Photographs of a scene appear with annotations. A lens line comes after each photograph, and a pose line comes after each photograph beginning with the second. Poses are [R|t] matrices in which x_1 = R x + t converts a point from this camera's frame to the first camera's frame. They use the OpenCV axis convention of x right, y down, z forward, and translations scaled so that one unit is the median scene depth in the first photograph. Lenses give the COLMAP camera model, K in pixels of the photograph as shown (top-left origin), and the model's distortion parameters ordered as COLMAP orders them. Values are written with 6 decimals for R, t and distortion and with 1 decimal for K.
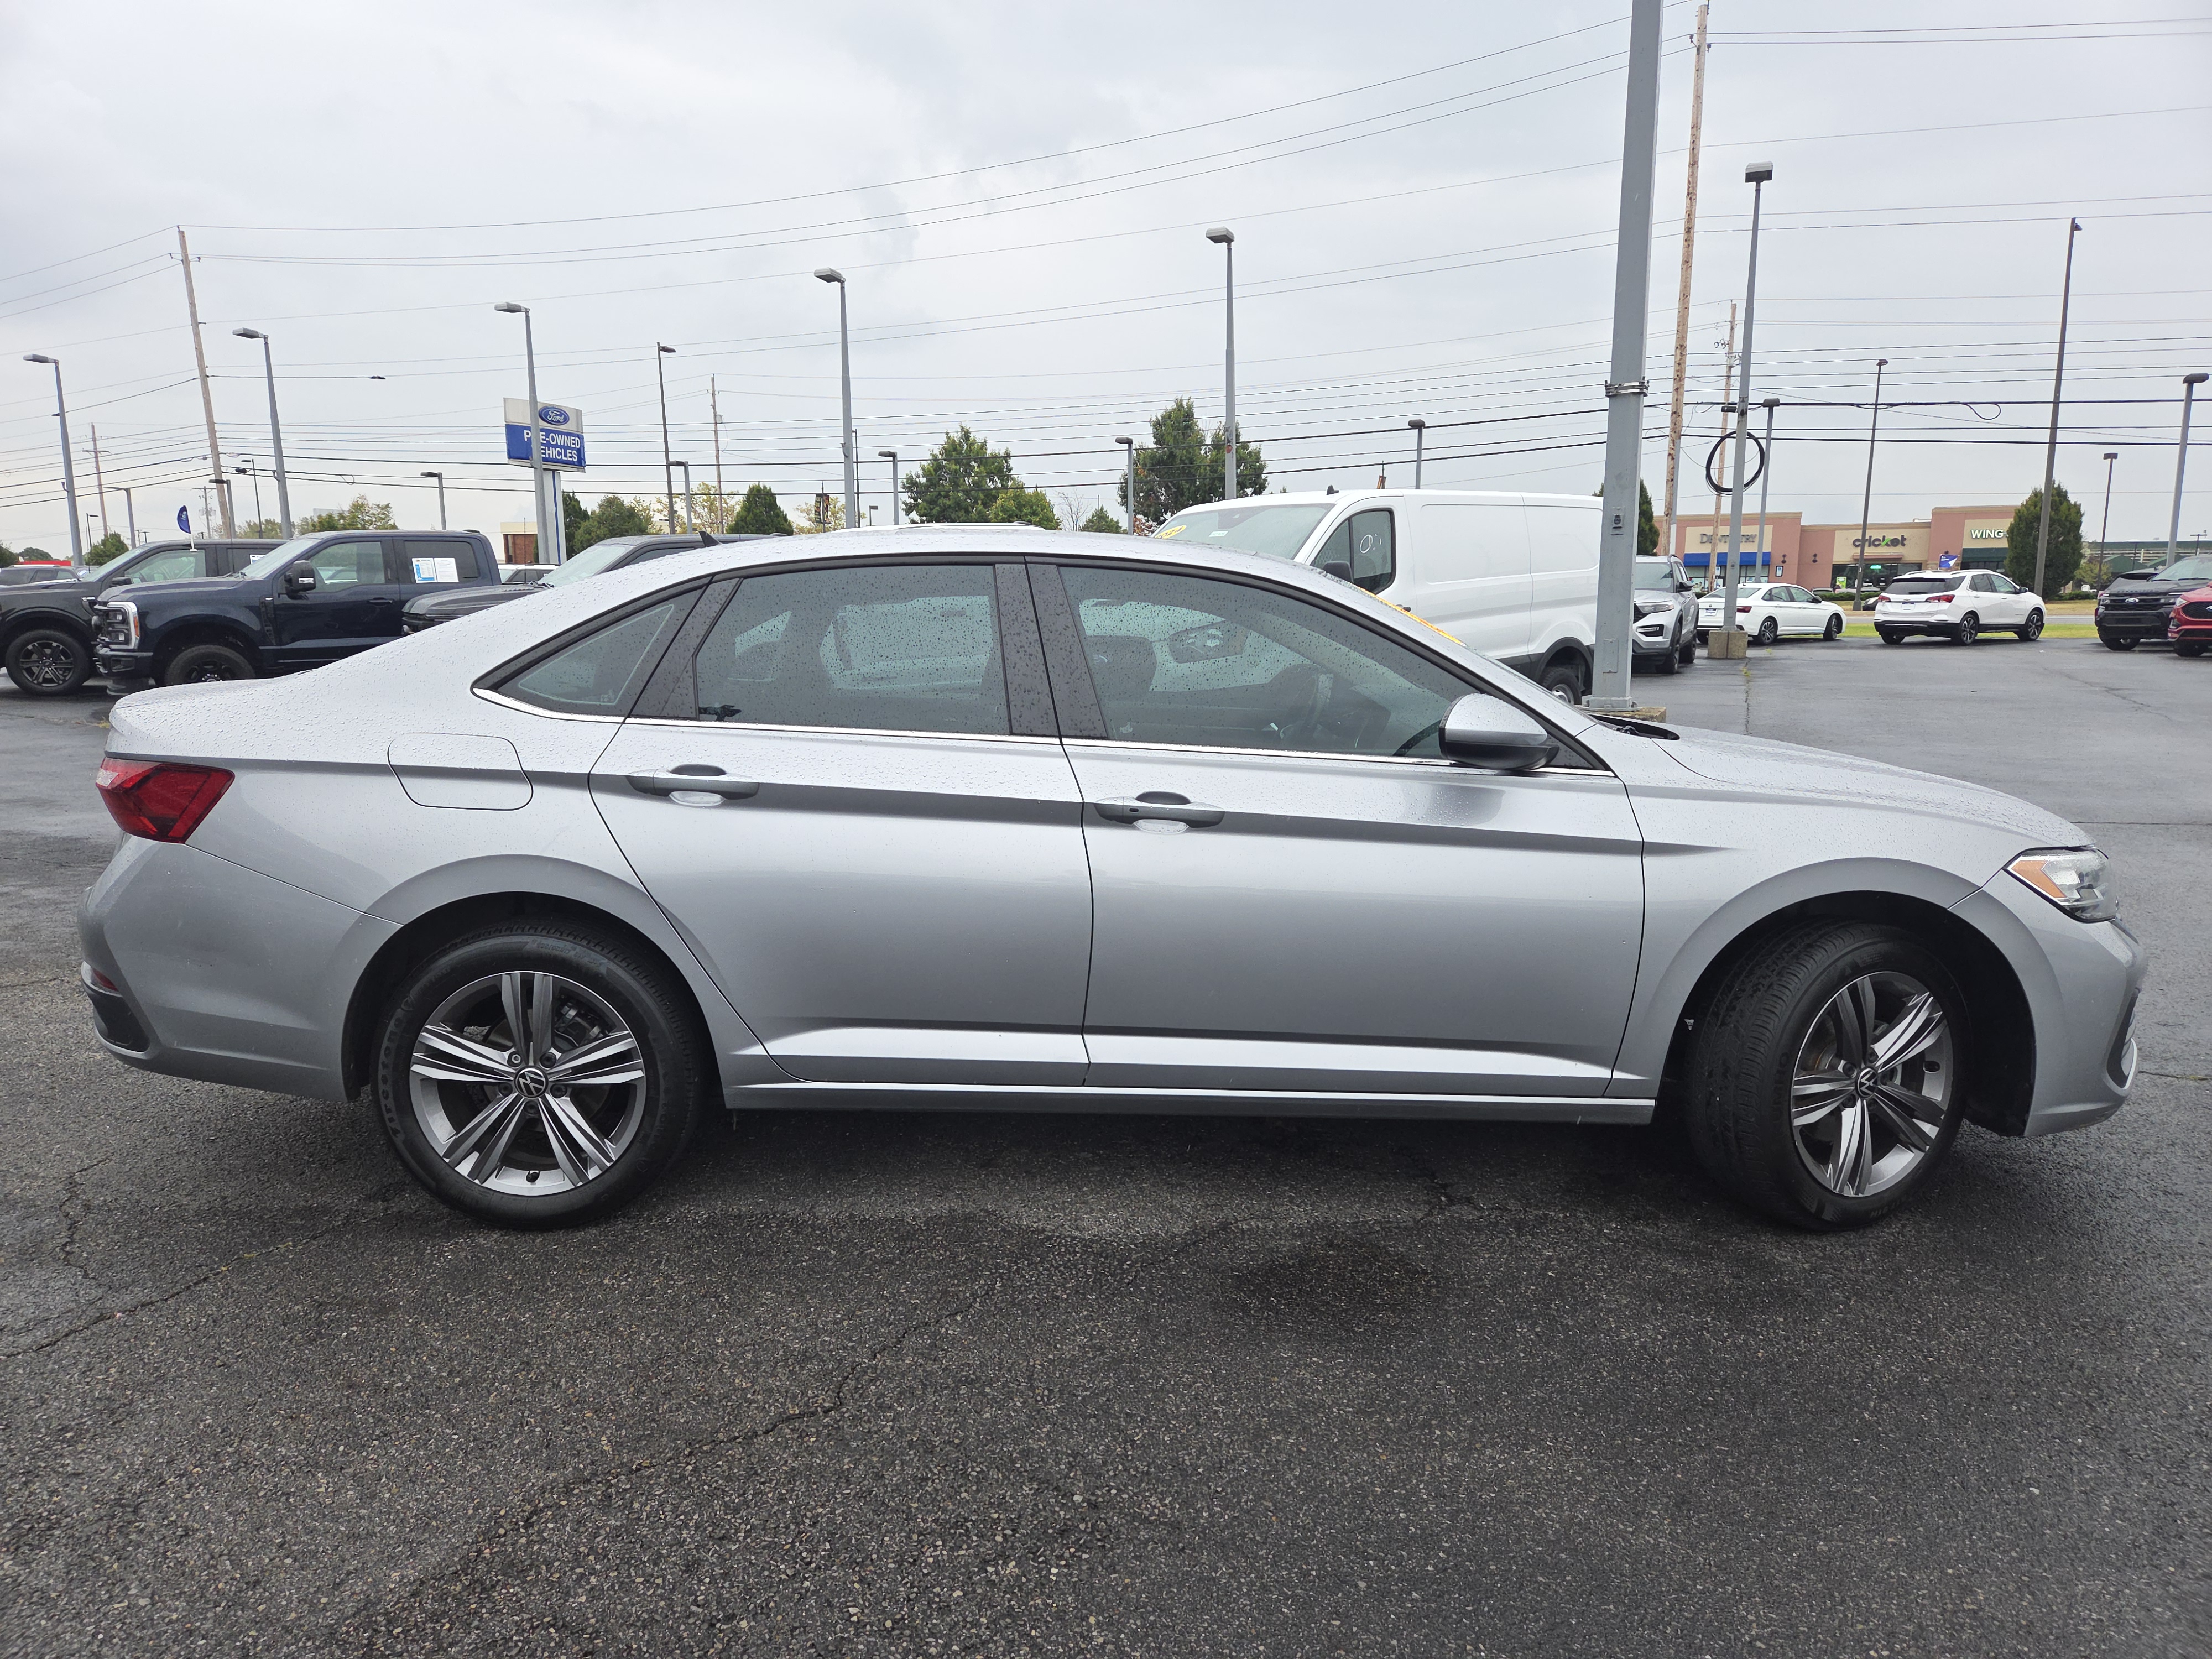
lens RADIAL K [[1523.7, 0, 1106.0], [0, 1523.7, 829.5], [0, 0, 1]] dist [0.038440, -0.005577]
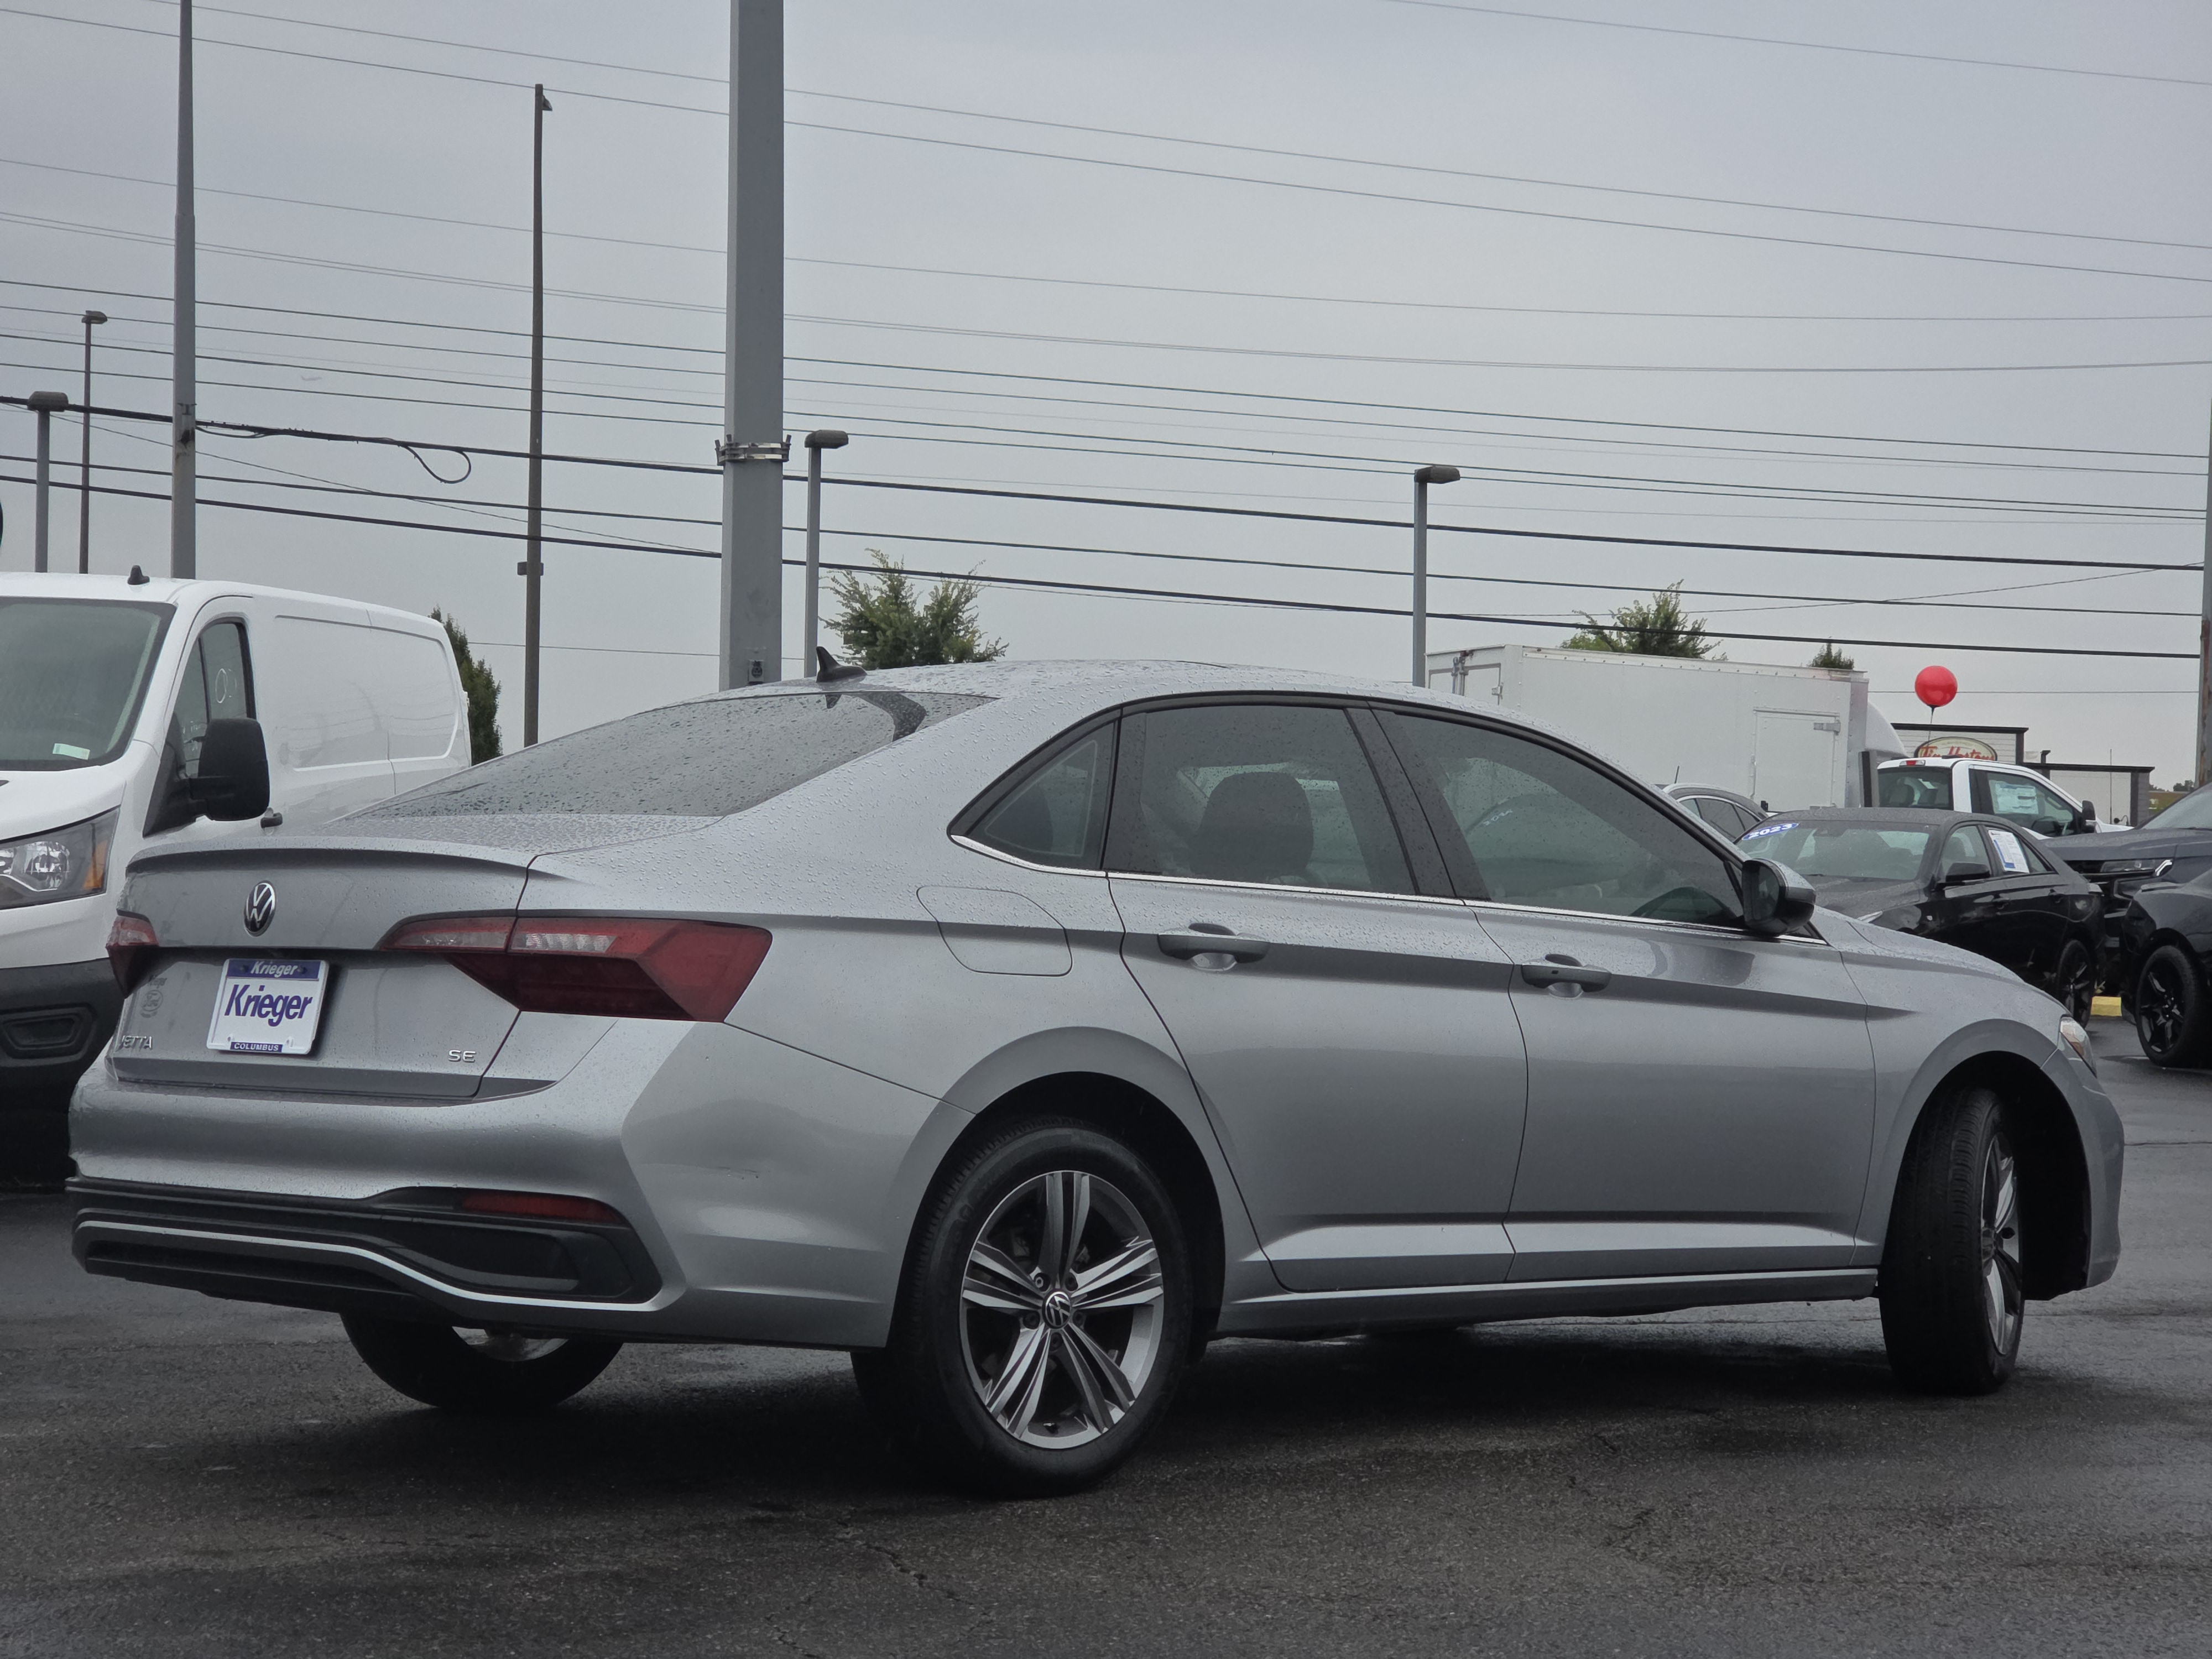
lens RADIAL K [[4585.5, 0, 1106.0], [0, 4585.5, 829.5], [0, 0, 1]] dist [-0.070447, 0.060122]
pose [[0.710245, 0.022956, 0.703580, -2.103154], [0.088748, 0.988574, -0.121844, 0.213368], [-0.698338, 0.148980, 0.700092, -0.776955]]
